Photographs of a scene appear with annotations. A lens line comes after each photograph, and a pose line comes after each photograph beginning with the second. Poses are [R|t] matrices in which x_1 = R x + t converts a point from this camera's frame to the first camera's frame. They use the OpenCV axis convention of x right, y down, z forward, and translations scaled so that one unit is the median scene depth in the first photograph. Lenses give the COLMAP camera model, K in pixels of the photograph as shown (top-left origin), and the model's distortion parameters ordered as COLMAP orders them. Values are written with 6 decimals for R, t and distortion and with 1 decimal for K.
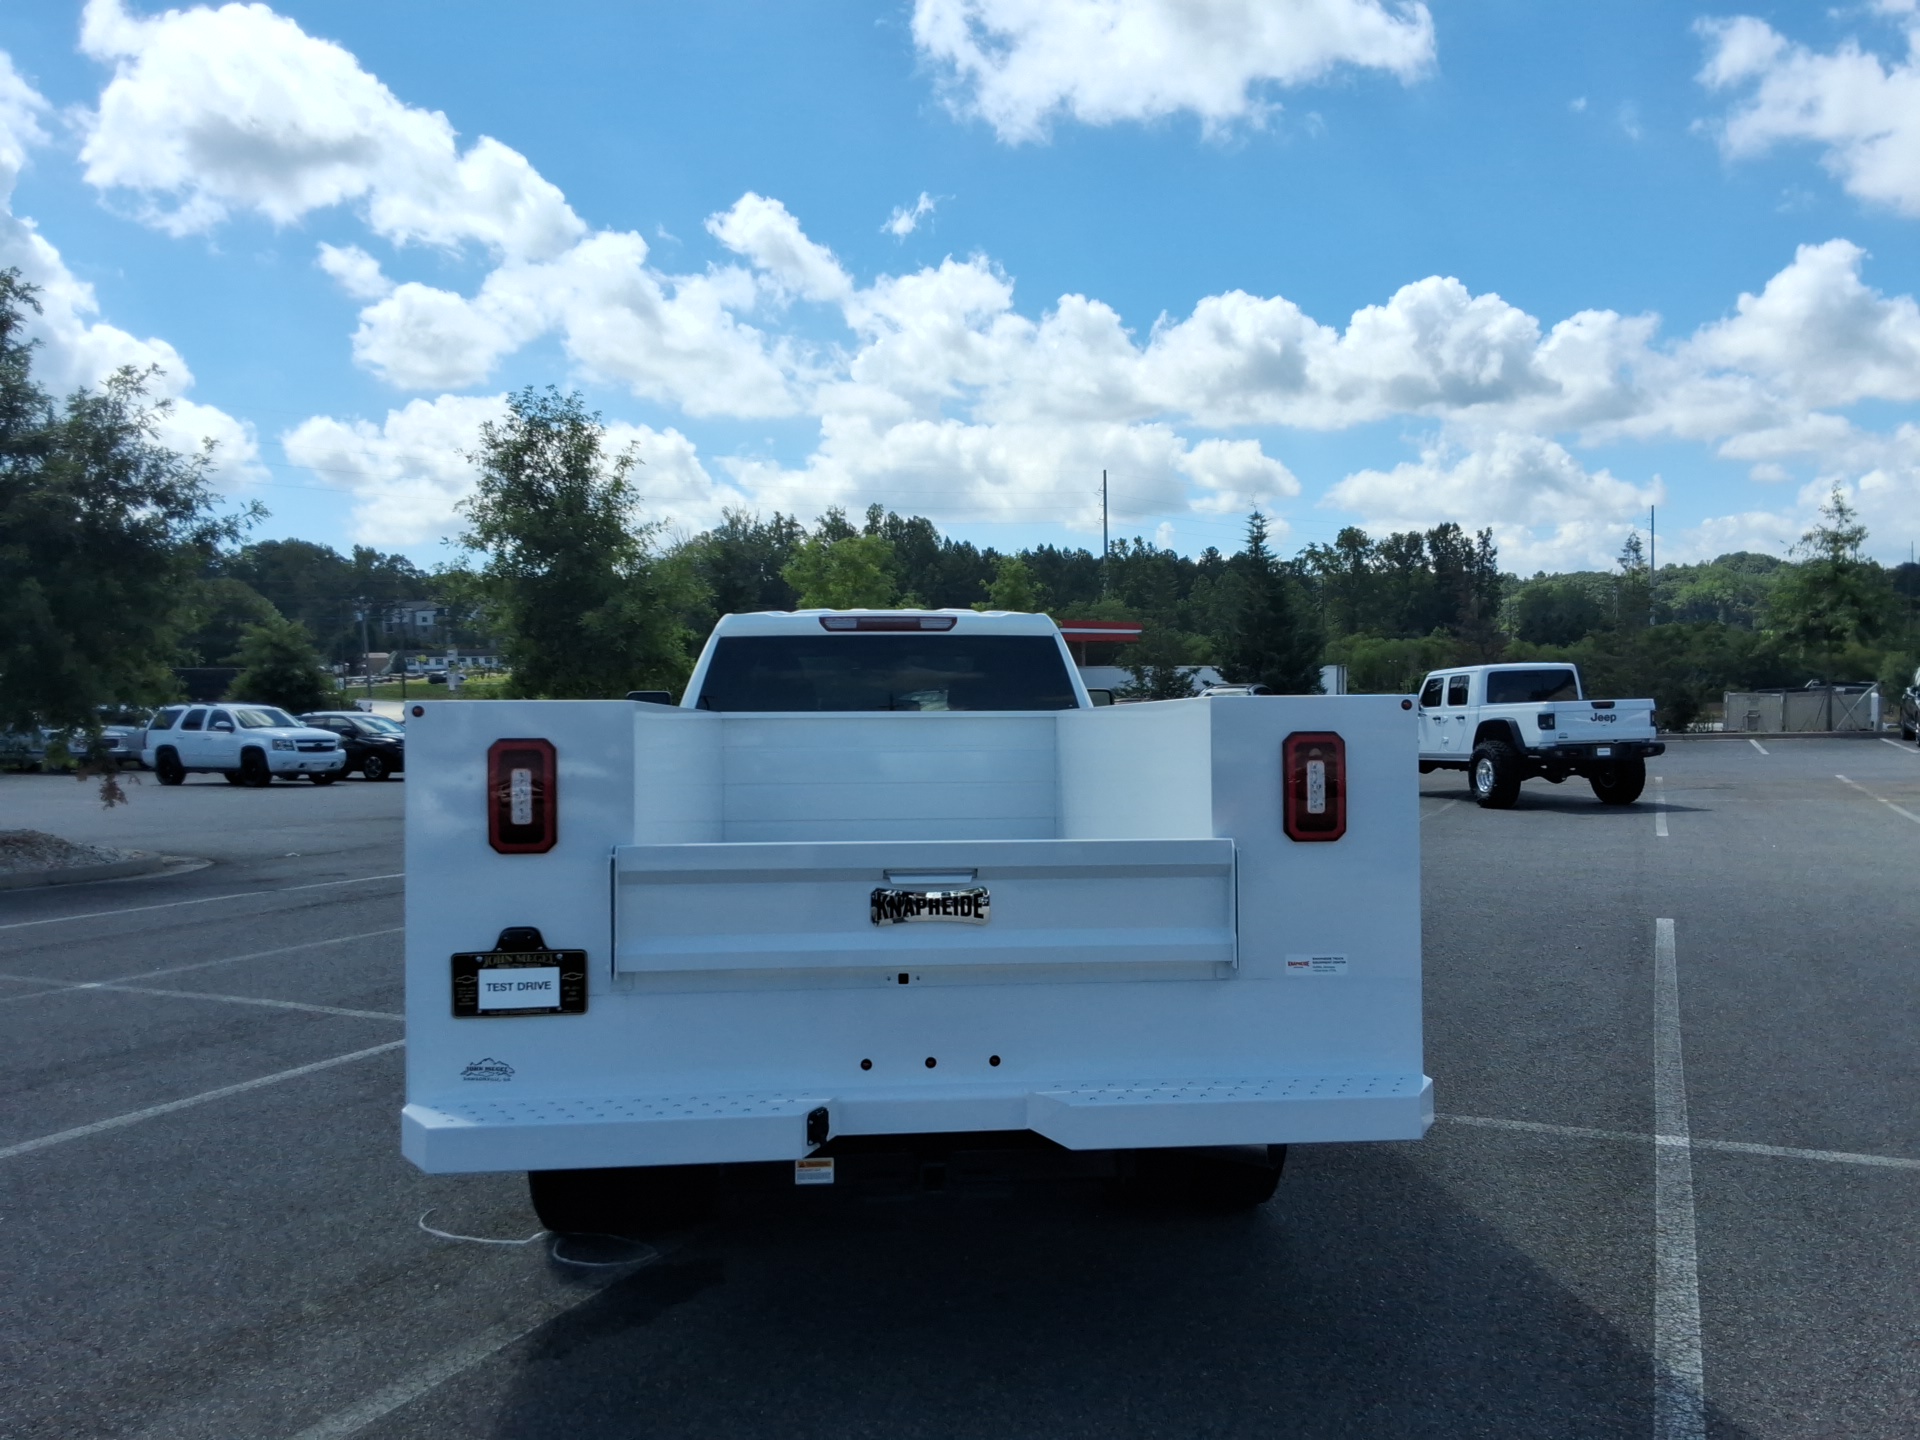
lens RADIAL K [[1529.9, 0, 959.9], [0, 1529.9, 733.6], [0, 0, 1]] dist [0.120100, -0.180013]
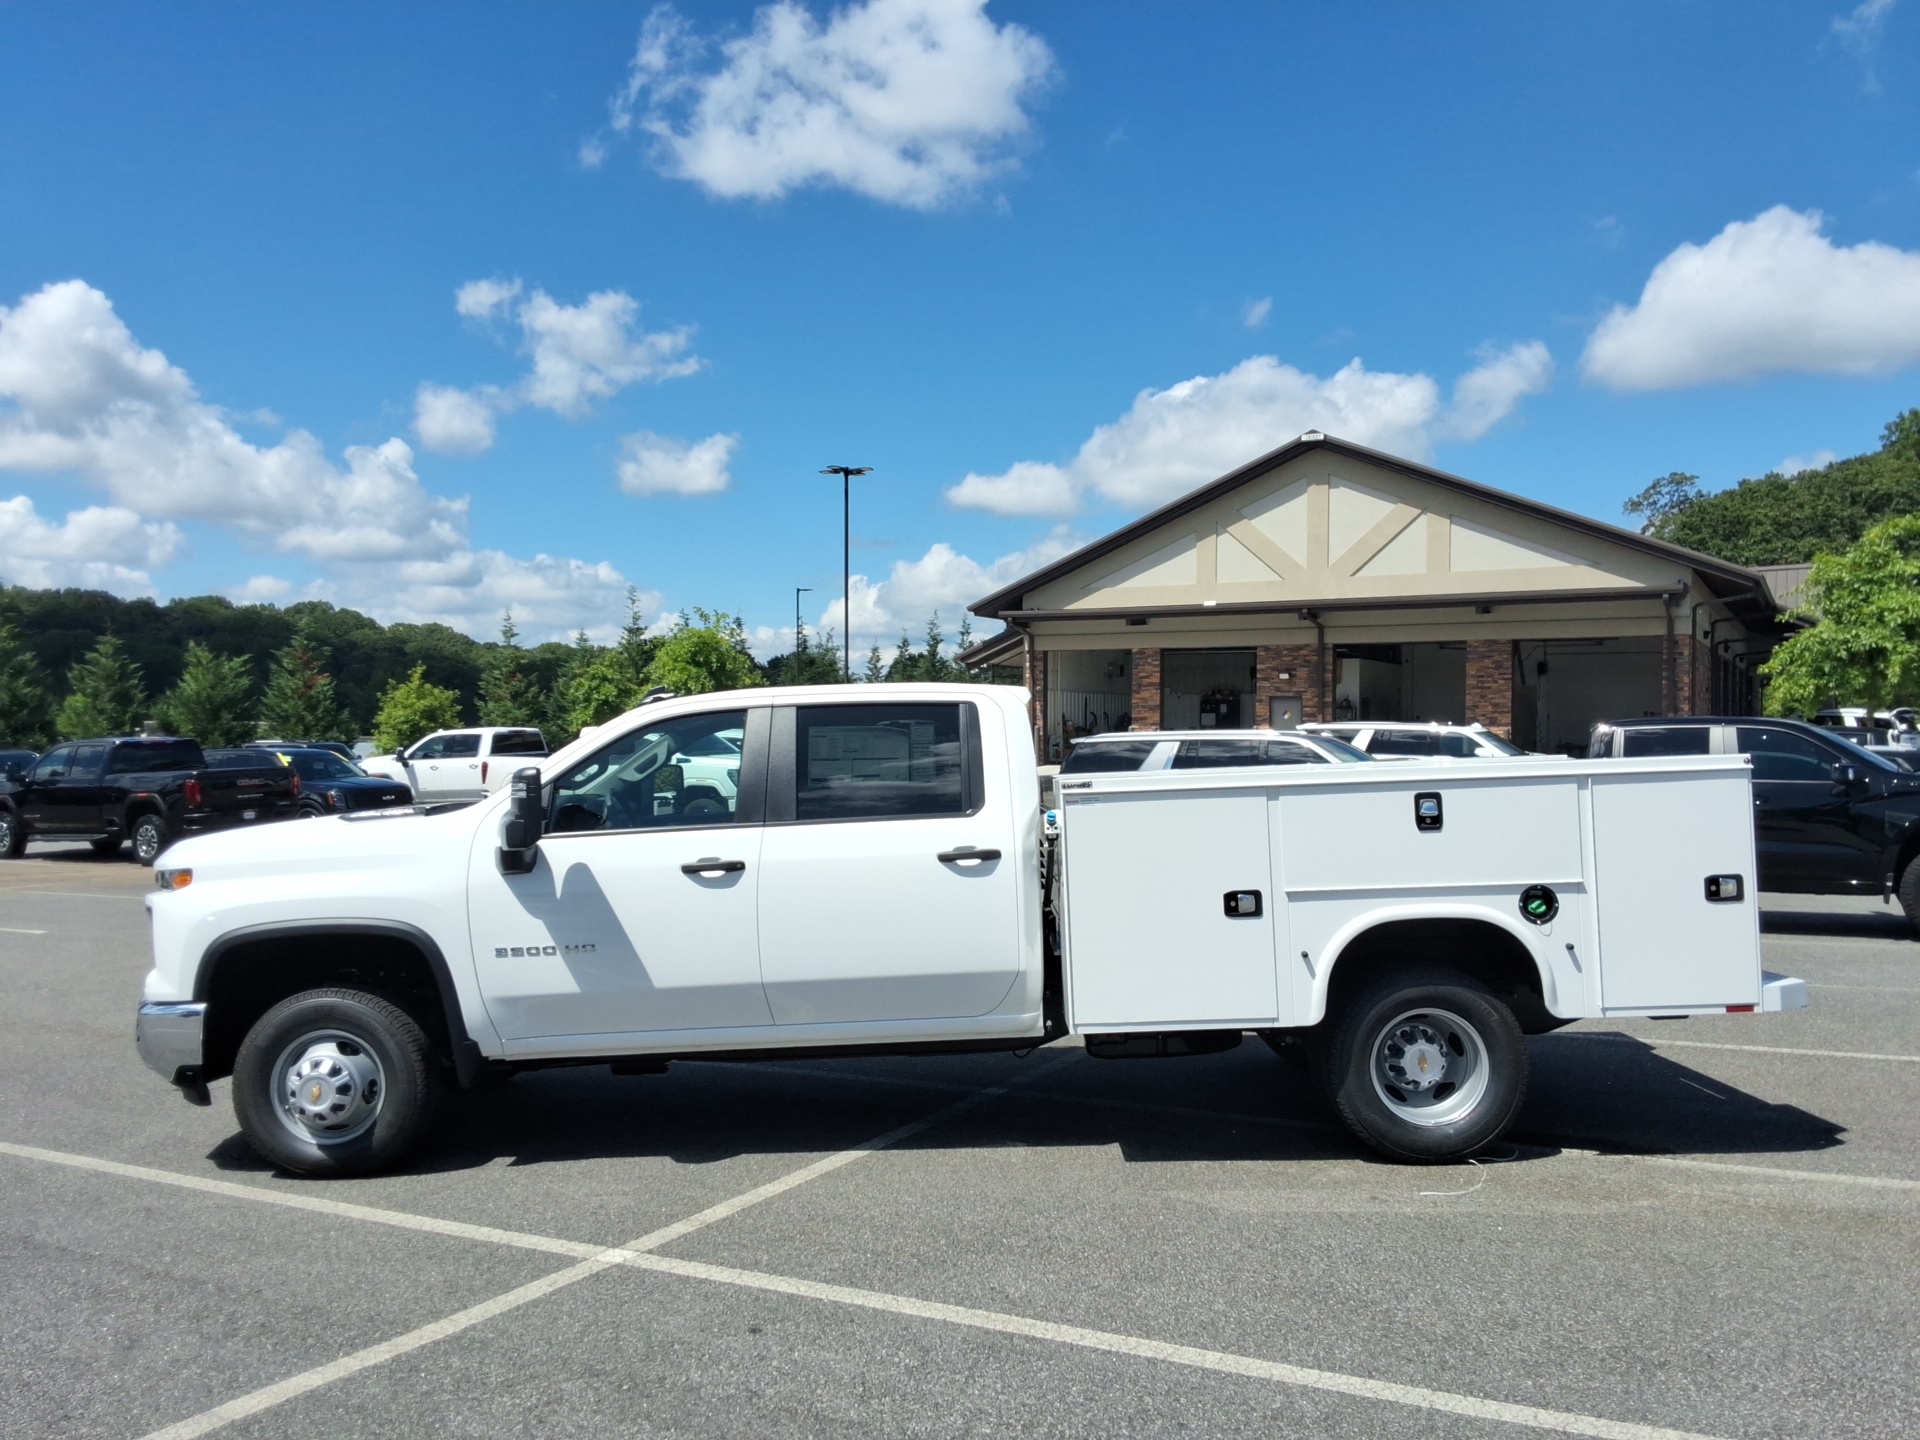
lens RADIAL K [[1548.4, 0, 963.9], [0, 1548.4, 735.6], [0, 0, 1]] dist [0.141479, -0.220403]
pose [[0.085836, 0.019272, 0.996123, -1.148257], [0.042677, 0.998824, -0.023002, -0.020307], [-0.995395, 0.044486, 0.084913, 0.903508]]
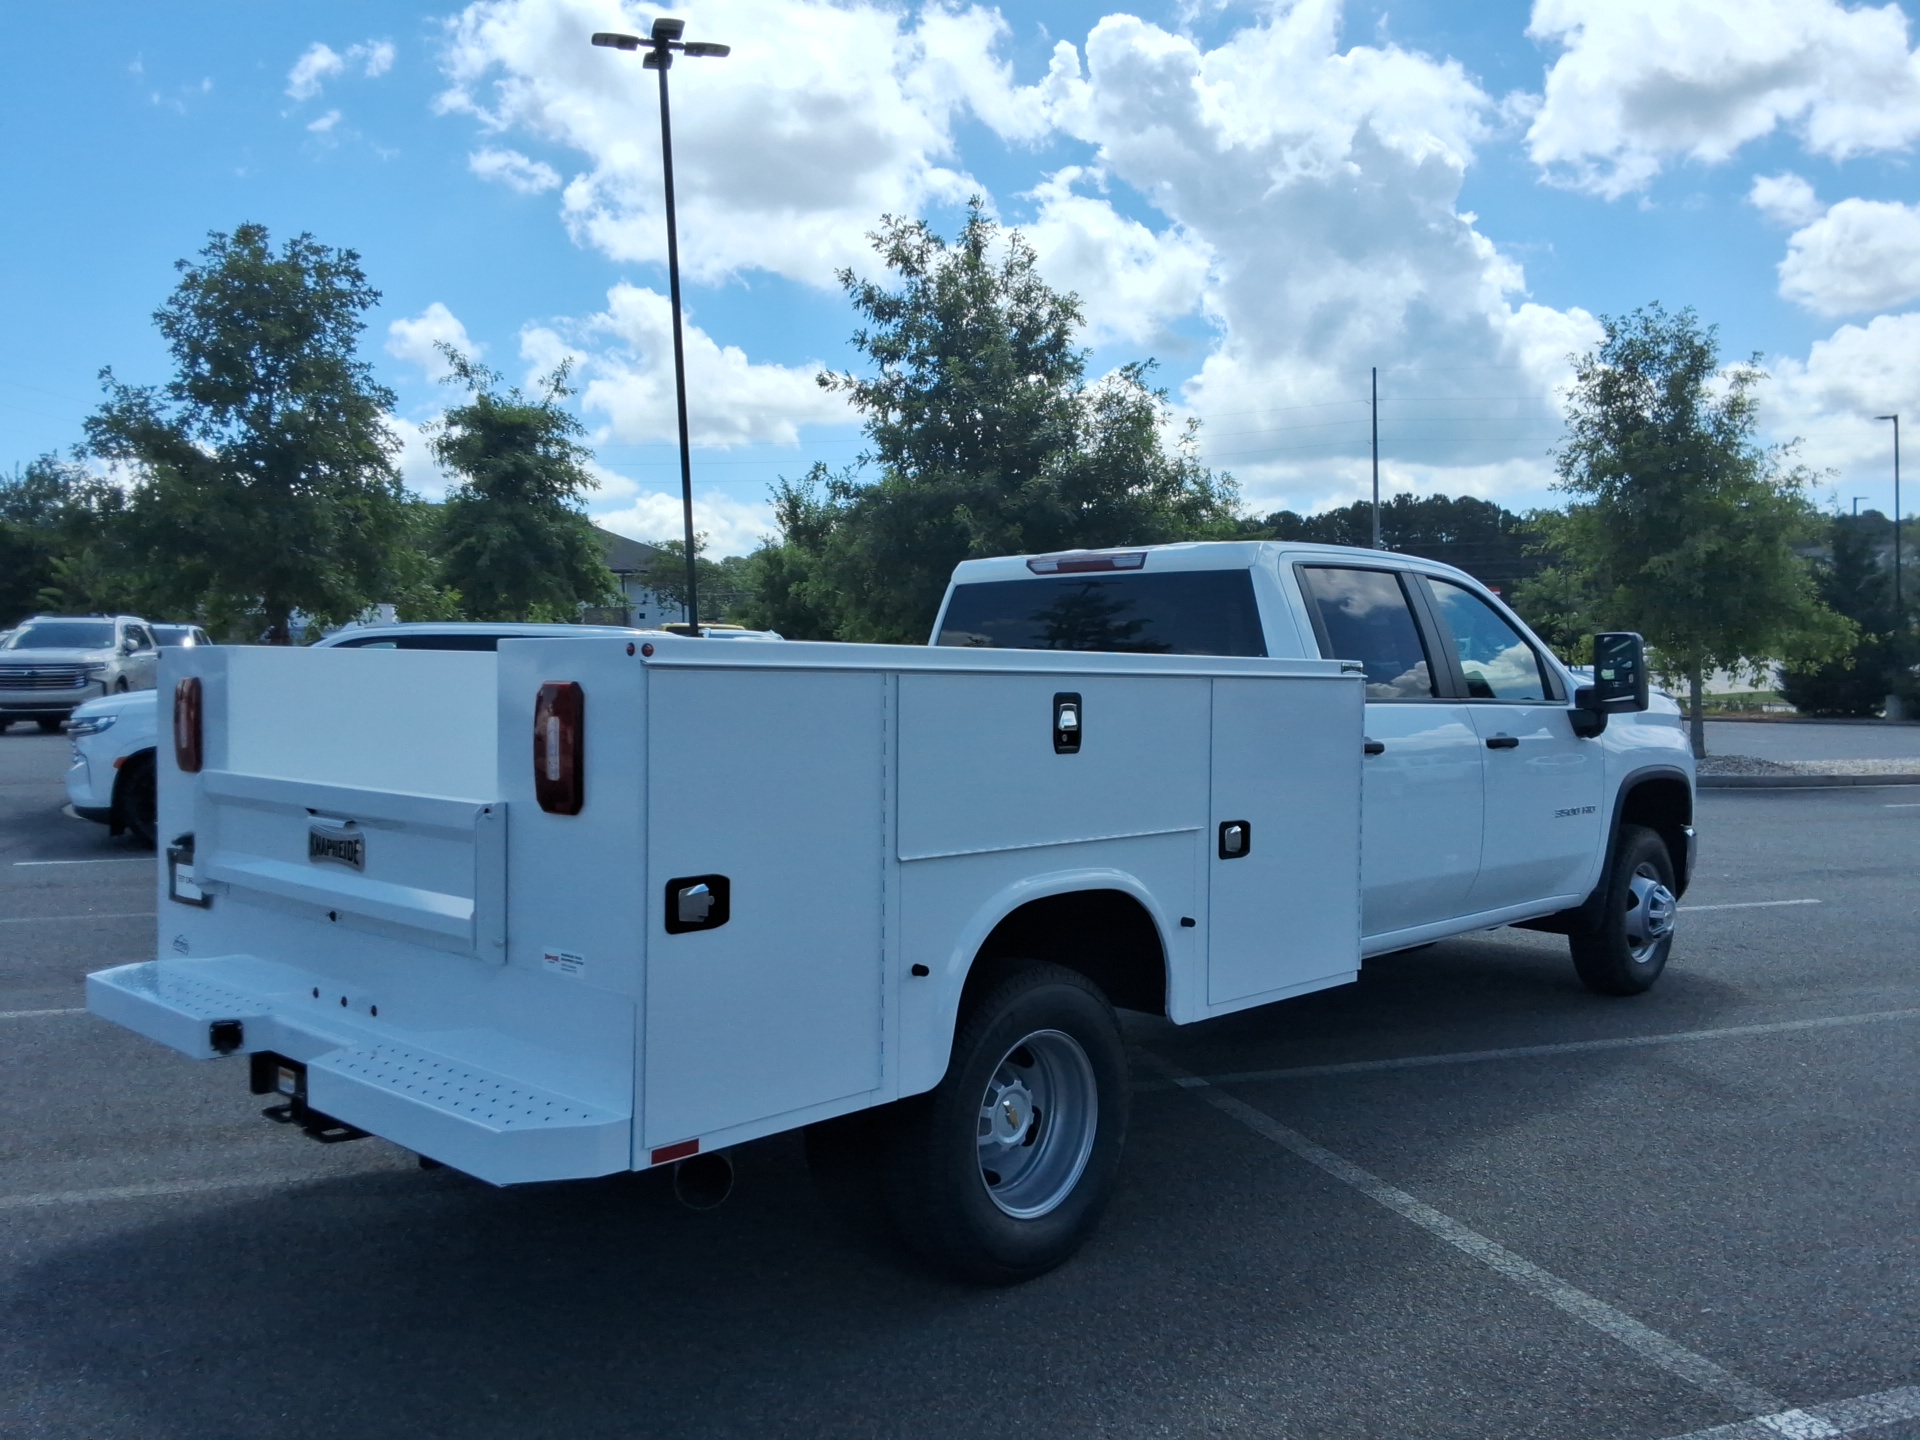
lens RADIAL K [[1525.5, 0, 958.3], [0, 1525.5, 738.1], [0, 0, 1]] dist [0.112799, -0.167647]
pose [[0.668432, 0.038724, -0.742765, 0.541860], [-0.014914, 0.999141, 0.038669, -0.003414], [0.743624, -0.014770, 0.668435, 0.332375]]
